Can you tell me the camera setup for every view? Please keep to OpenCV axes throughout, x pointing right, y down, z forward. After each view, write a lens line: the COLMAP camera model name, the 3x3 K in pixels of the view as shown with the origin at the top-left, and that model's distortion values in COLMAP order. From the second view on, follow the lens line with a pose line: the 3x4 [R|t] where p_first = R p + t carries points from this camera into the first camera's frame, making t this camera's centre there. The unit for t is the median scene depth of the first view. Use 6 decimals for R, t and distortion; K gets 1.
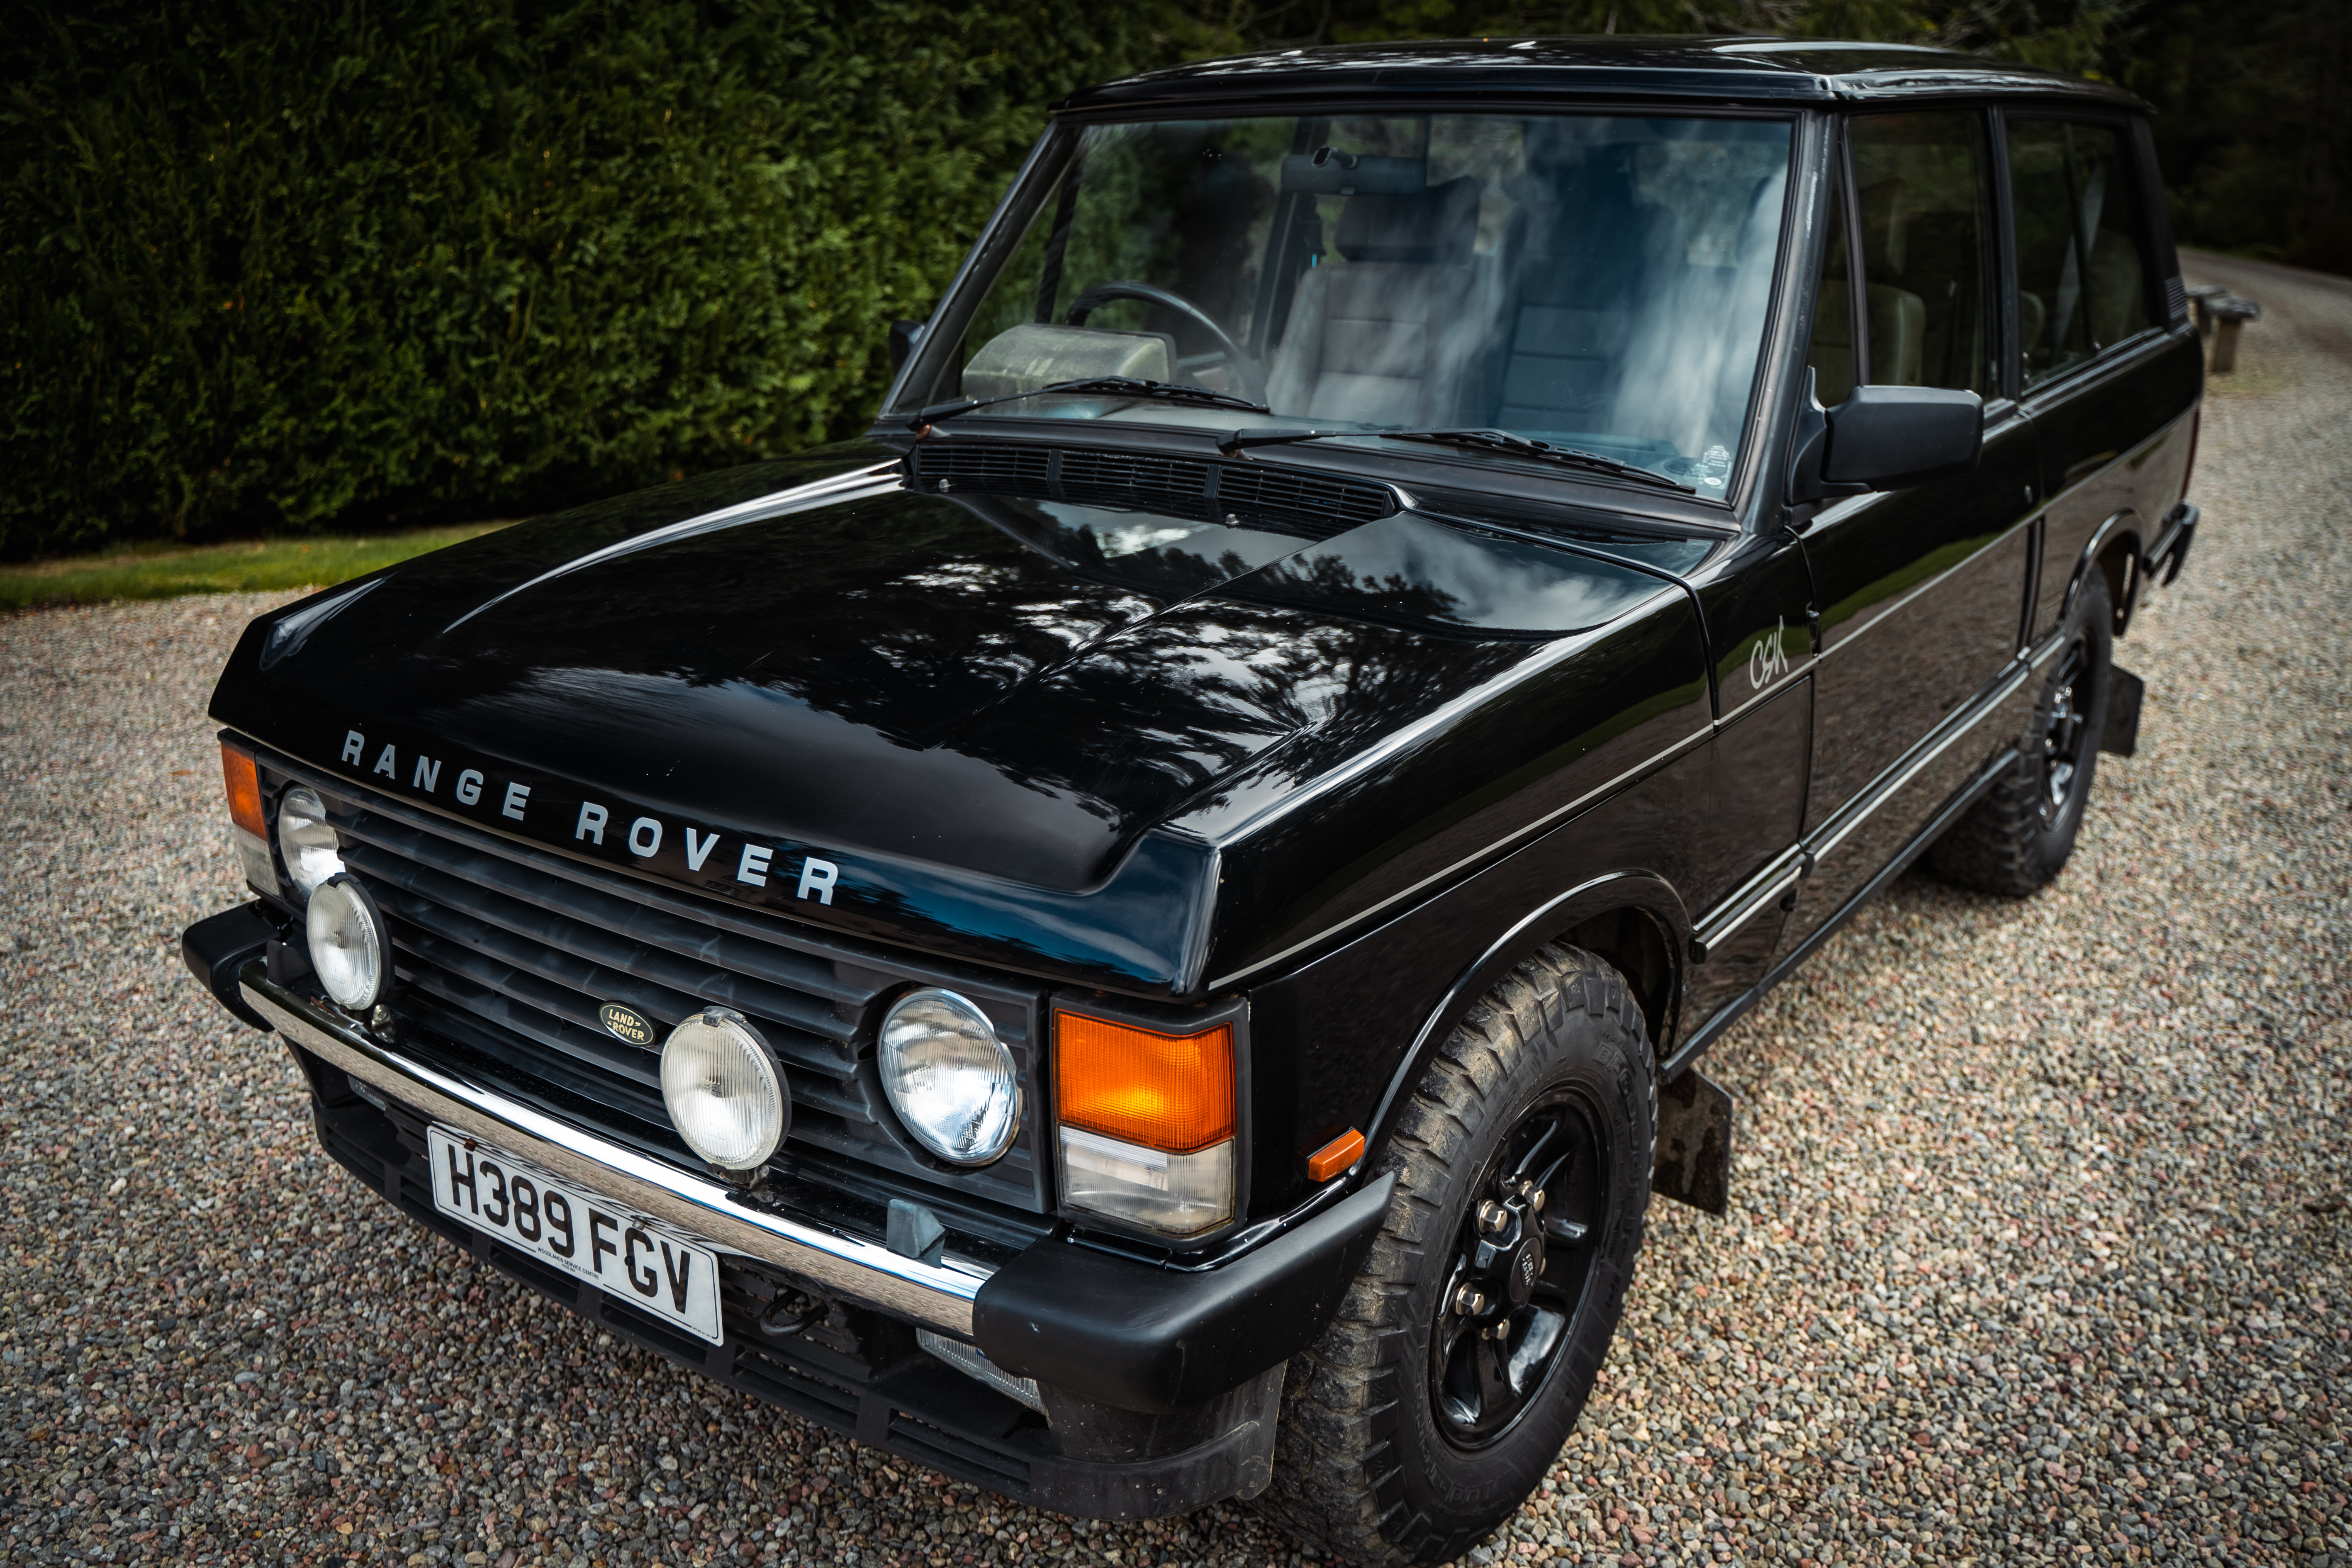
lens RADIAL K [[2003.8, 0, 1221.8], [0, 2003.8, 781.9], [0, 0, 1]] dist [-0.100153, 0.063984]
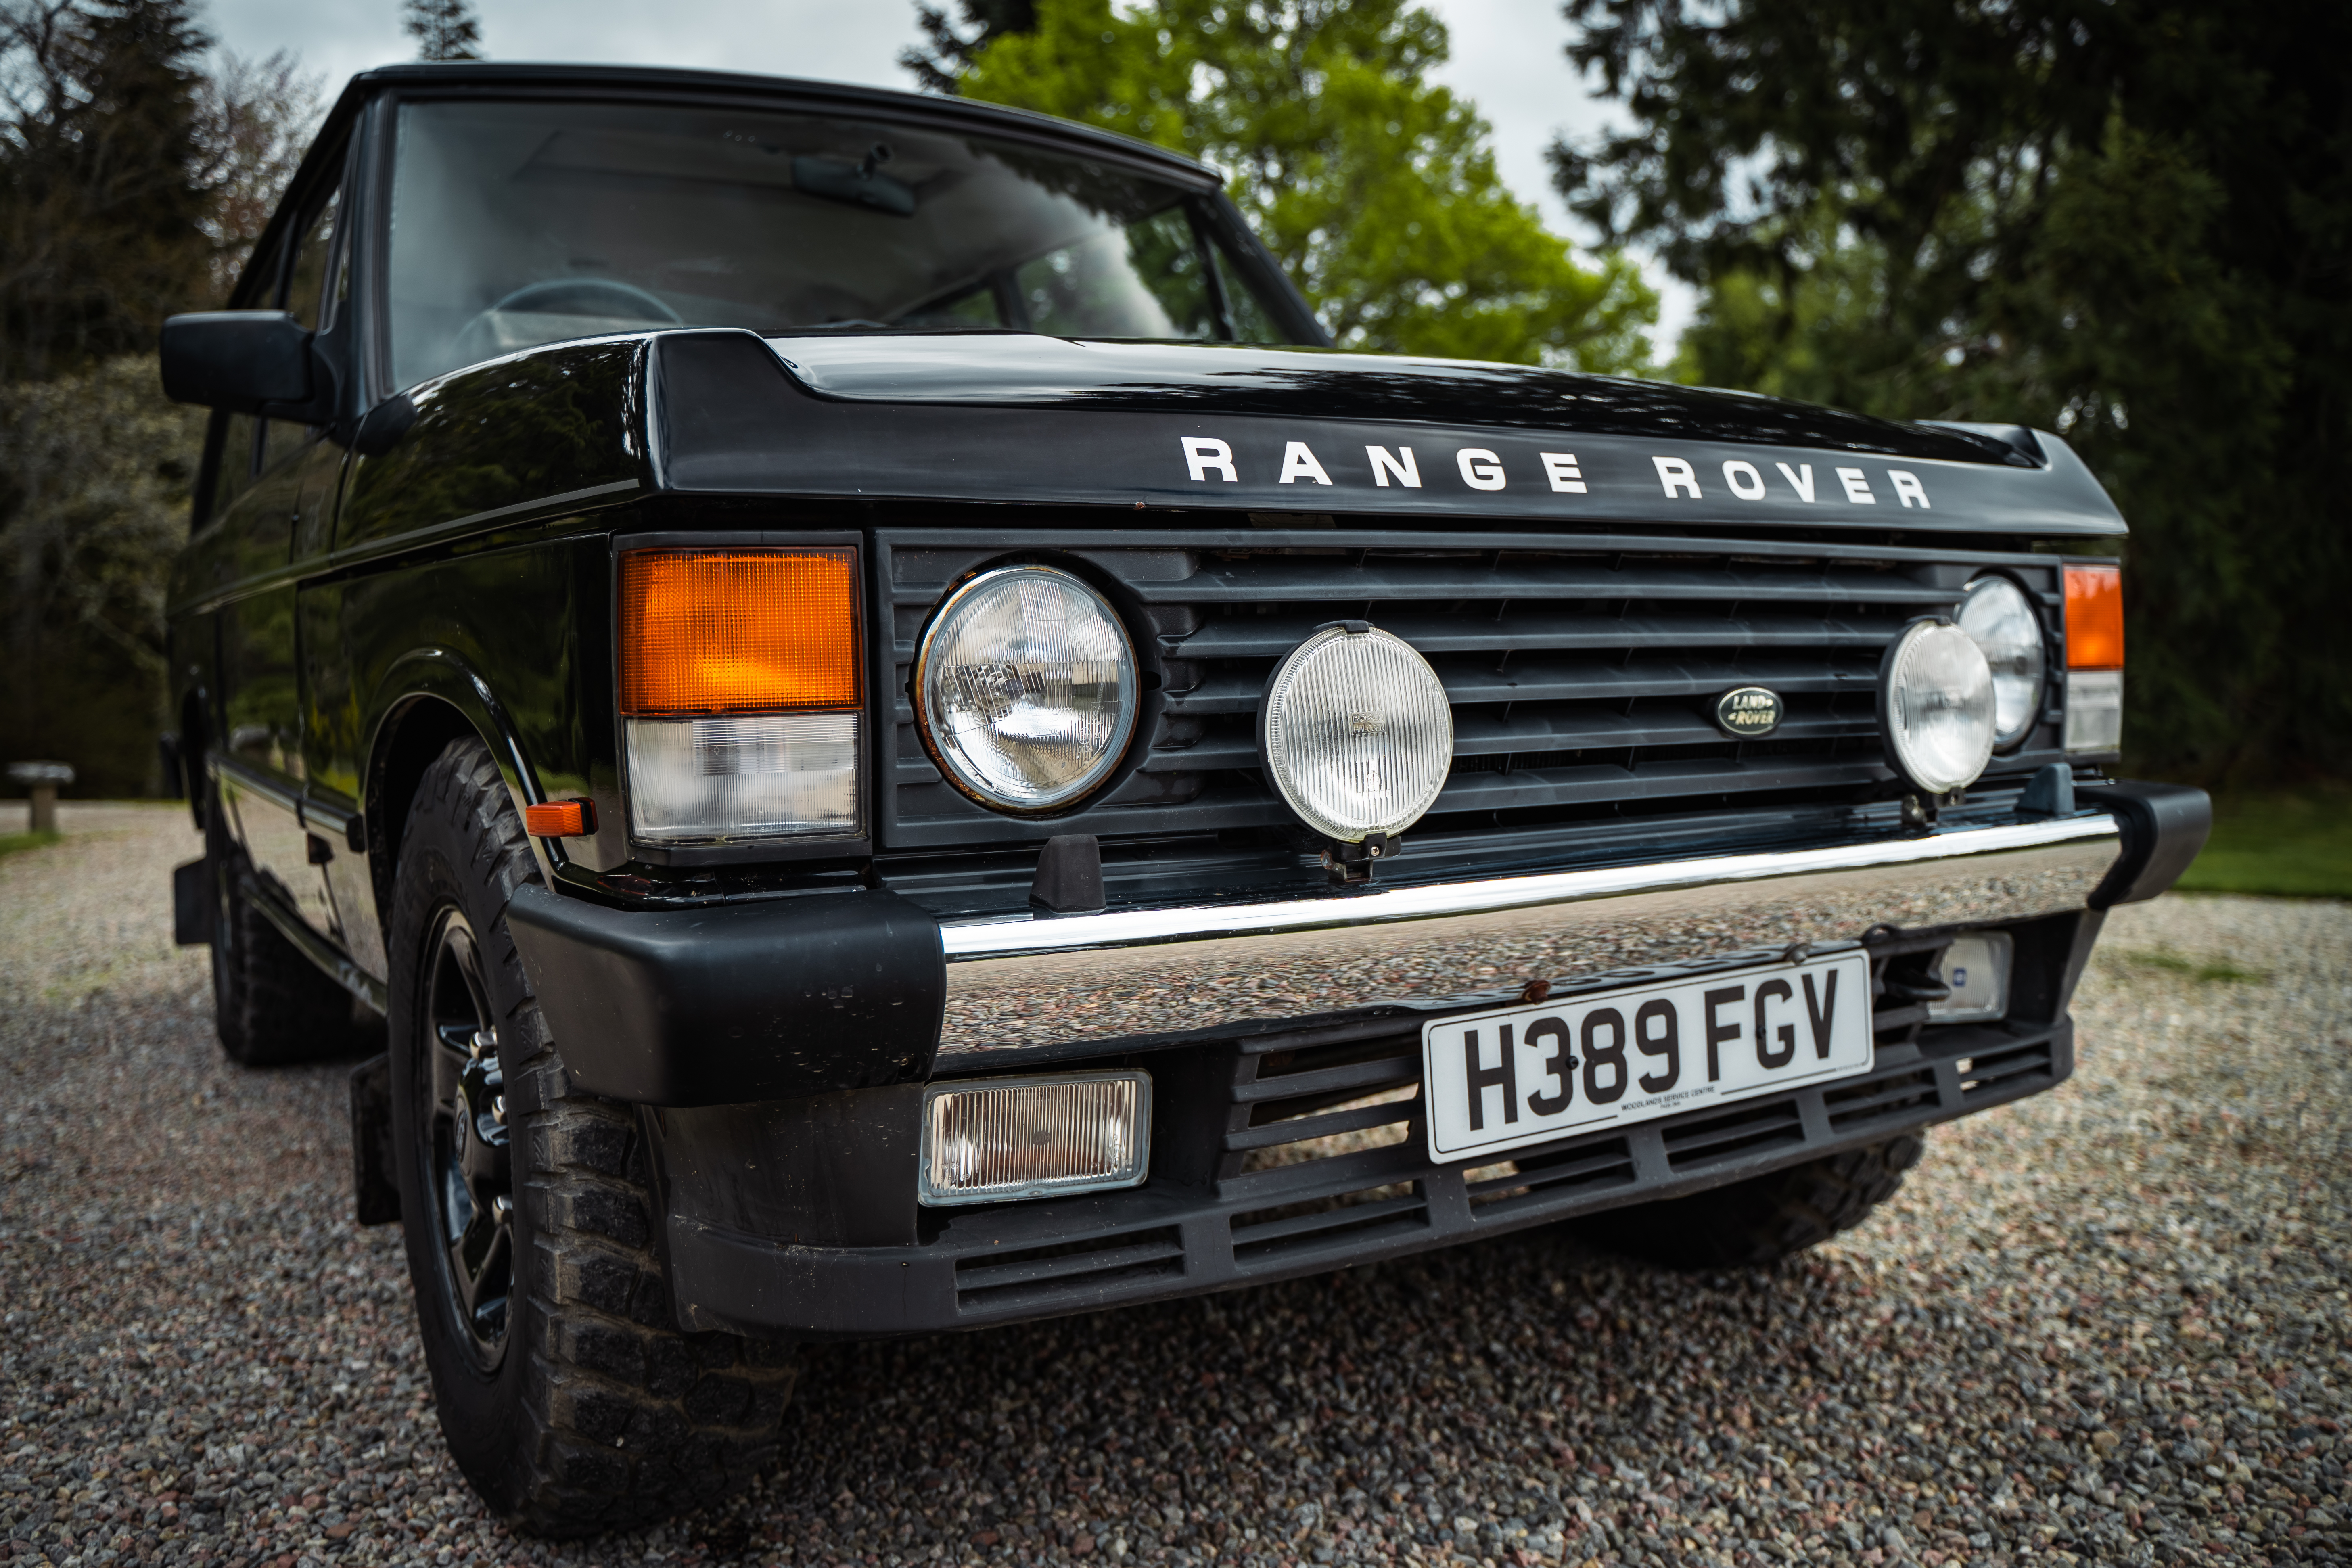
lens RADIAL K [[1946.8, 0, 1146.4], [0, 1946.8, 793.7], [0, 0, 1]] dist [-0.103138, 0.062973]
pose [[0.407748, -0.052980, 0.911556, -1.104025], [0.303003, 0.949597, -0.080346, 0.138032], [-0.861354, 0.308965, 0.403249, 0.869780]]
